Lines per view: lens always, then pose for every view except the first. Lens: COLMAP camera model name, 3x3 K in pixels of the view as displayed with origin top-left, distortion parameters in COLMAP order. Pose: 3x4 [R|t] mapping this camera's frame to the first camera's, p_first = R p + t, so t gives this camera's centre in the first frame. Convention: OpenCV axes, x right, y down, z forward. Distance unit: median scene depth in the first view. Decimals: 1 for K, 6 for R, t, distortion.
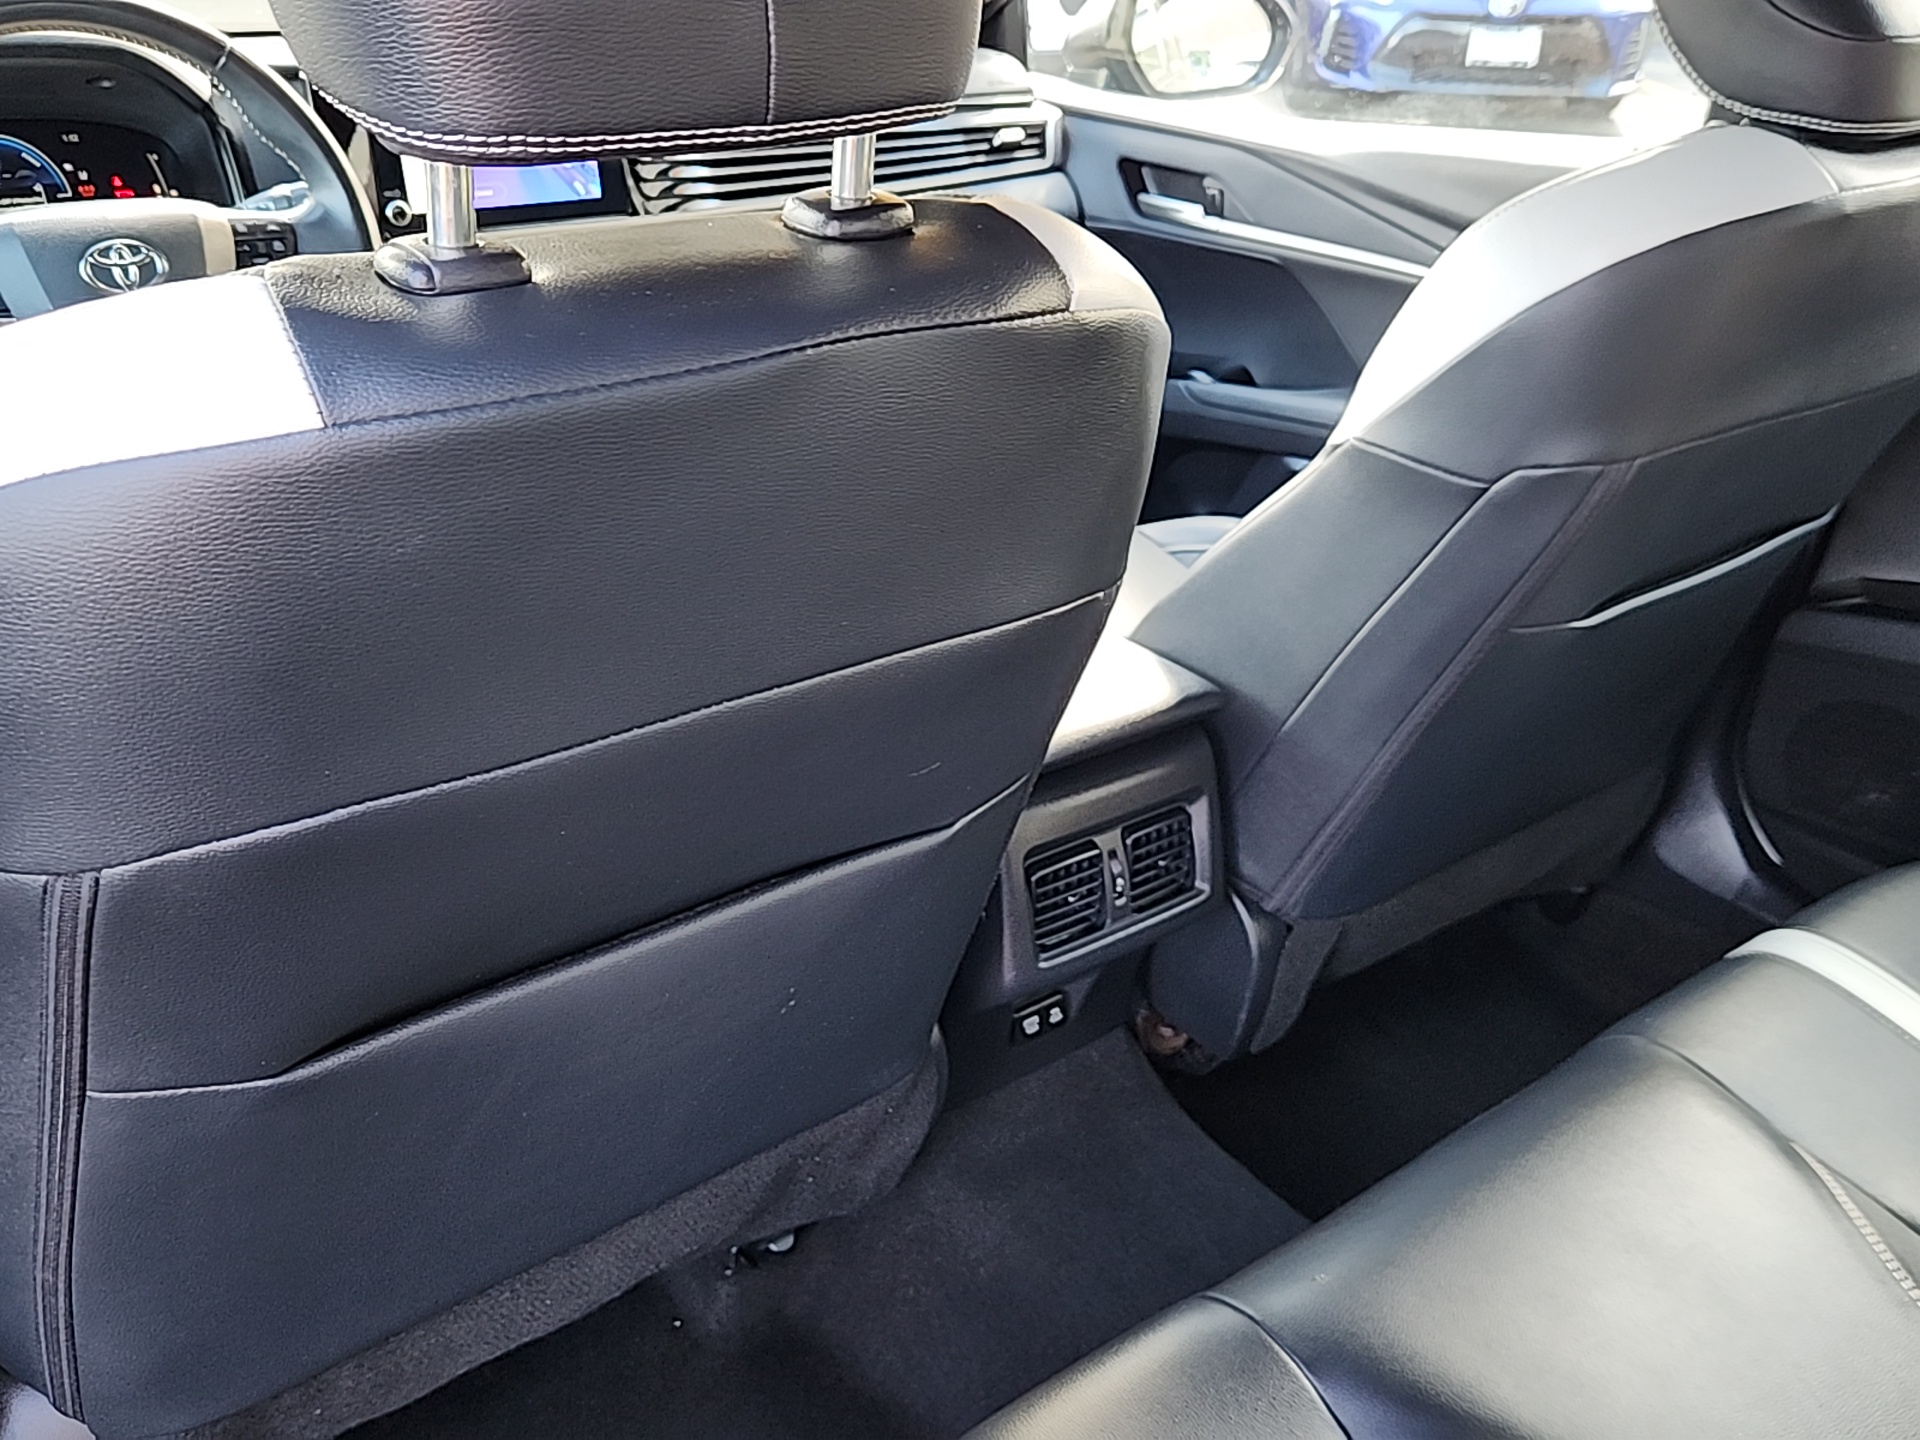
lens RADIAL K [[1988.0, 0, 837.7], [0, 1988.0, 753.9], [0, 0, 1]] dist [0.065375, -0.015391]
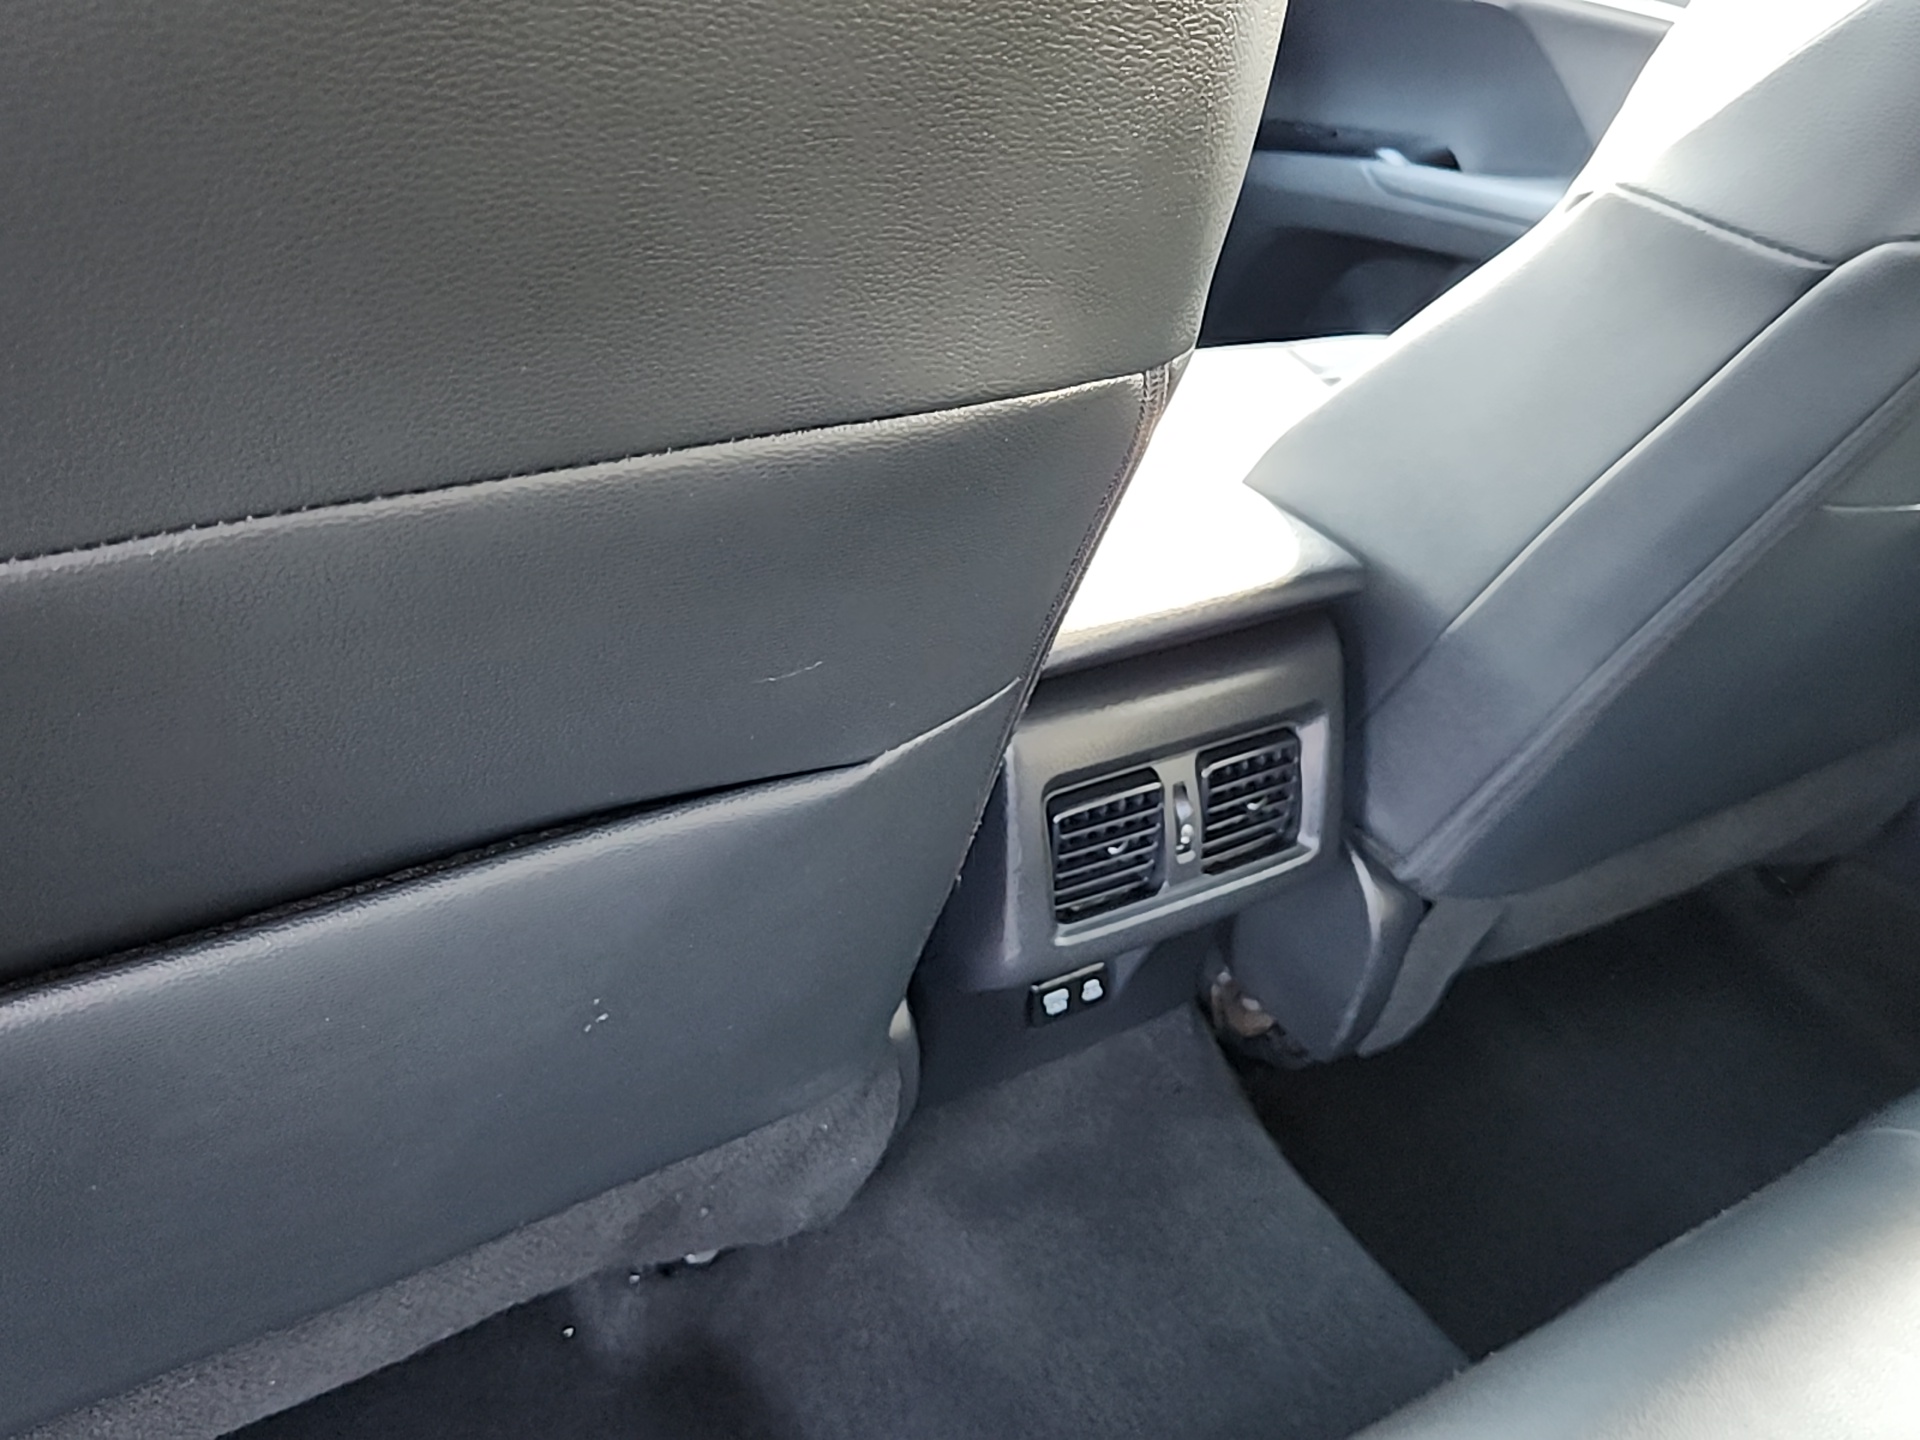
lens RADIAL K [[1599.6, 0, 960.0], [0, 1599.6, 720.0], [0, 0, 1]] dist [0.038817, -0.033526]
pose [[0.994033, 0.085068, -0.068280, 0.096219], [-0.078642, 0.992664, 0.091839, -0.018826], [0.075592, -0.085921, 0.993430, 0.434524]]
